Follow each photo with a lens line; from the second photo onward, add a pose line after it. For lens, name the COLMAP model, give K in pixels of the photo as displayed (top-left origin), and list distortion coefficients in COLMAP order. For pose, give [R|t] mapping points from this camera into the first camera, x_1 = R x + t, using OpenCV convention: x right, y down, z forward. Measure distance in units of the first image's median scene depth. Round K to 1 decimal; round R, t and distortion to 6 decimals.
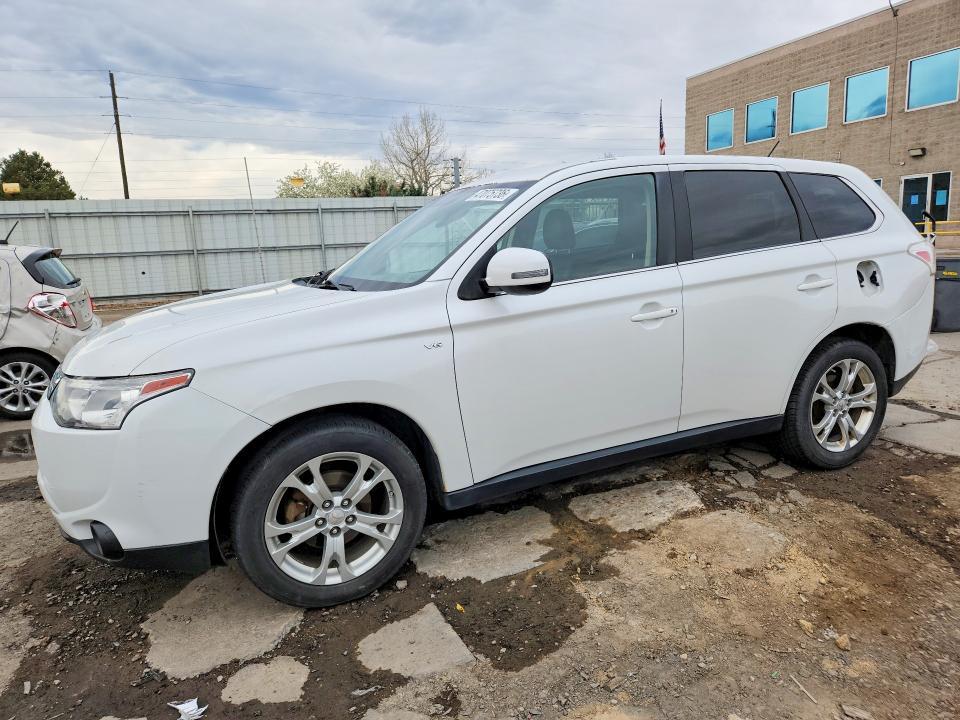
lens RADIAL K [[690.2, 0, 476.8], [0, 690.2, 343.9], [0, 0, 1]] dist [0.092607, -0.085994]
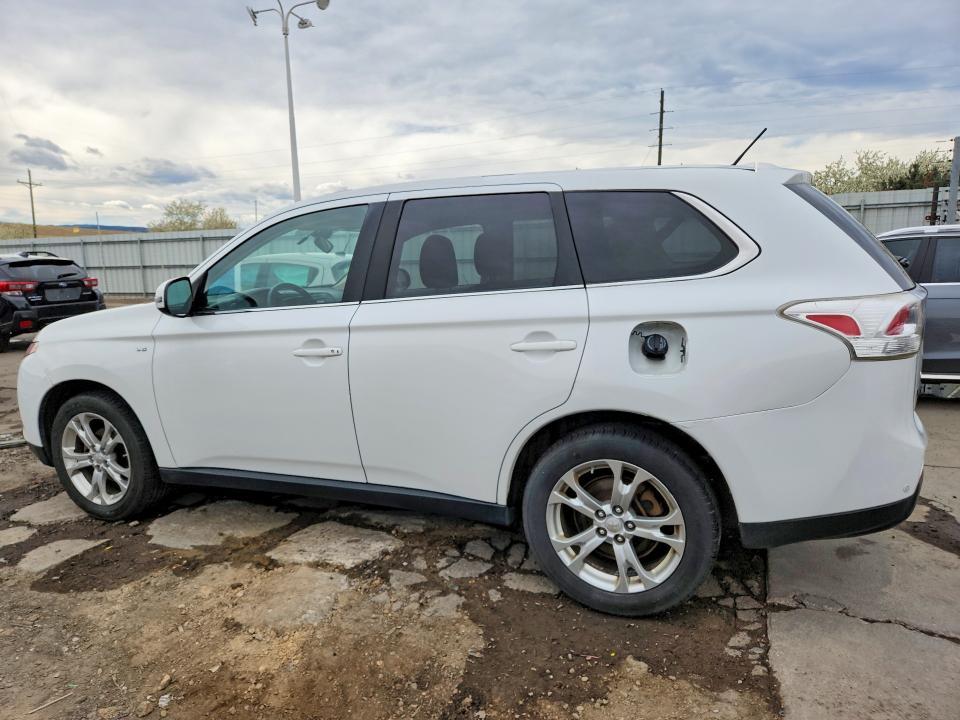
lens RADIAL K [[689.5, 0, 480.0], [0, 689.5, 360.0], [0, 0, 1]] dist [0.093739, -0.102242]
pose [[0.632383, 0.143579, -0.761234, 1.027120], [-0.121567, 0.988892, 0.085528, -0.127757], [0.765058, 0.038454, 0.642812, 0.500855]]
